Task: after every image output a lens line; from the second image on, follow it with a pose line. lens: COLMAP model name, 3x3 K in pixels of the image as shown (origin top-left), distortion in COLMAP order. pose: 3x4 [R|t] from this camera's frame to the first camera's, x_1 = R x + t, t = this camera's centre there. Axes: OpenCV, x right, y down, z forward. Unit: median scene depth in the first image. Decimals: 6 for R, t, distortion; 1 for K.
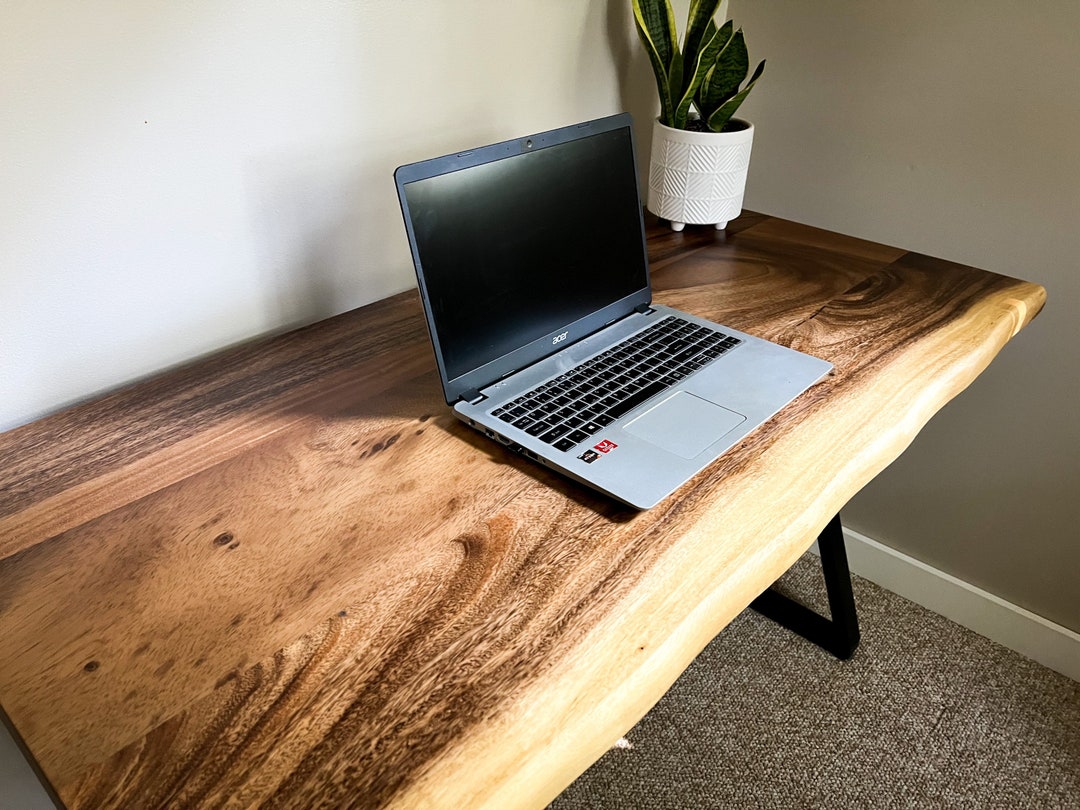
lens RADIAL K [[799.0, 0, 527.0], [0, 799.0, 420.5], [0, 0, 1]] dist [0.060782, -0.116723]
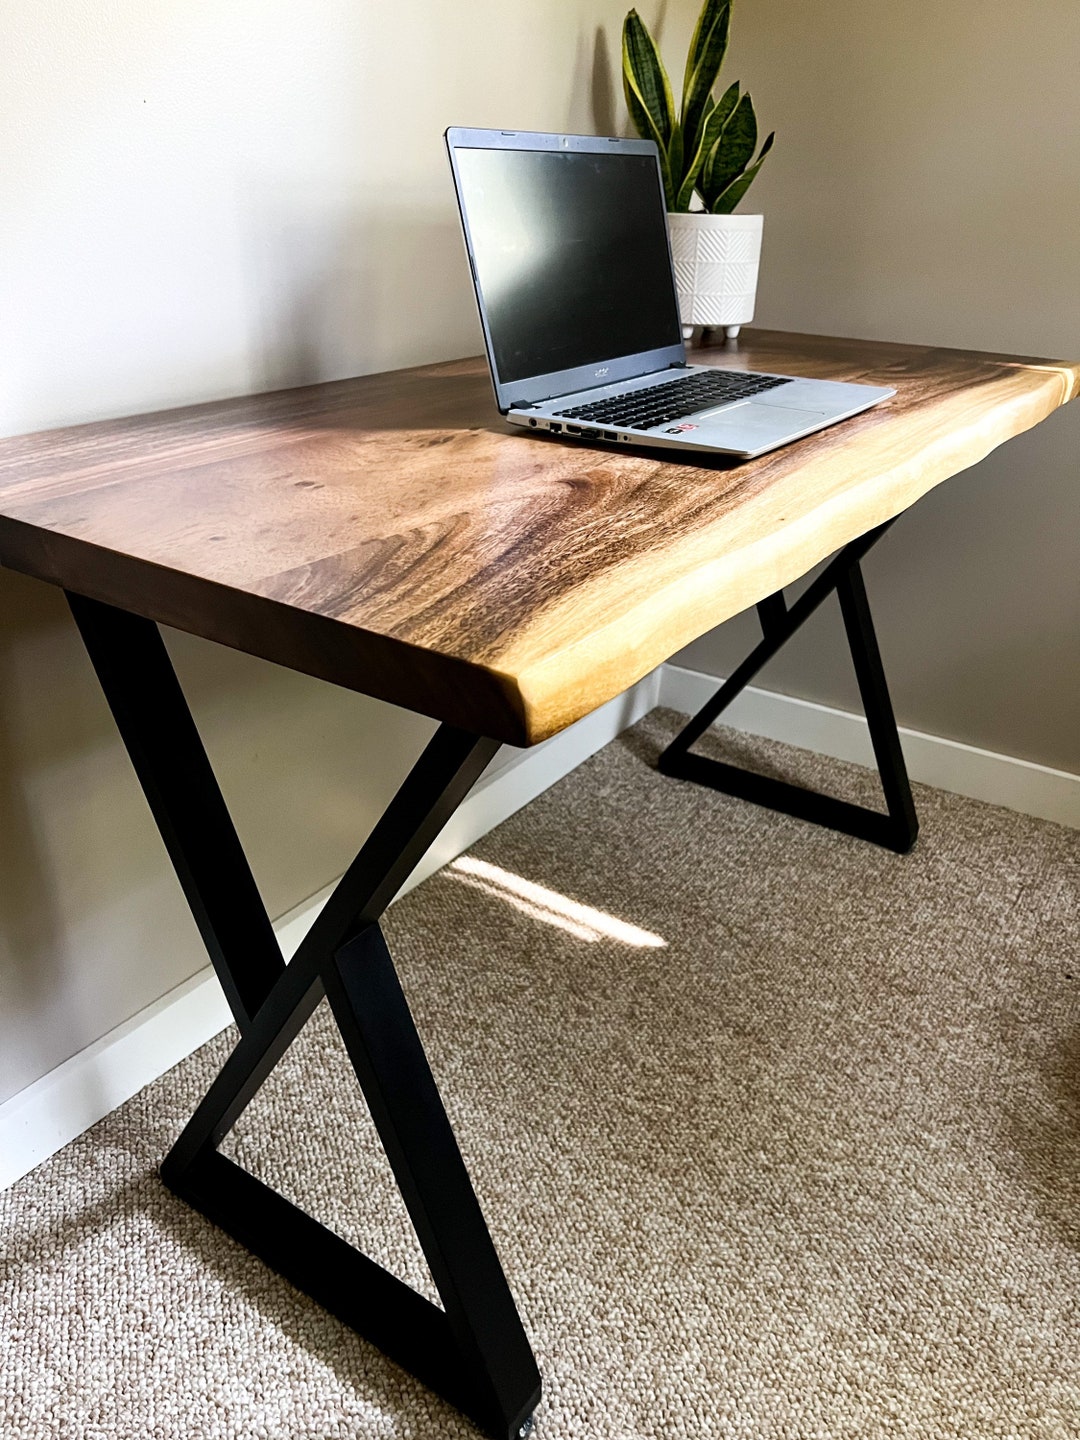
lens RADIAL K [[1065.3, 0, 540.0], [0, 1065.3, 720.0], [0, 0, 1]] dist [0.060782, -0.116723]
pose [[0.990870, -0.057955, 0.121731, -0.177046], [0.067163, 0.995072, -0.072950, 0.330835], [-0.116904, 0.080460, 0.989879, -0.129470]]
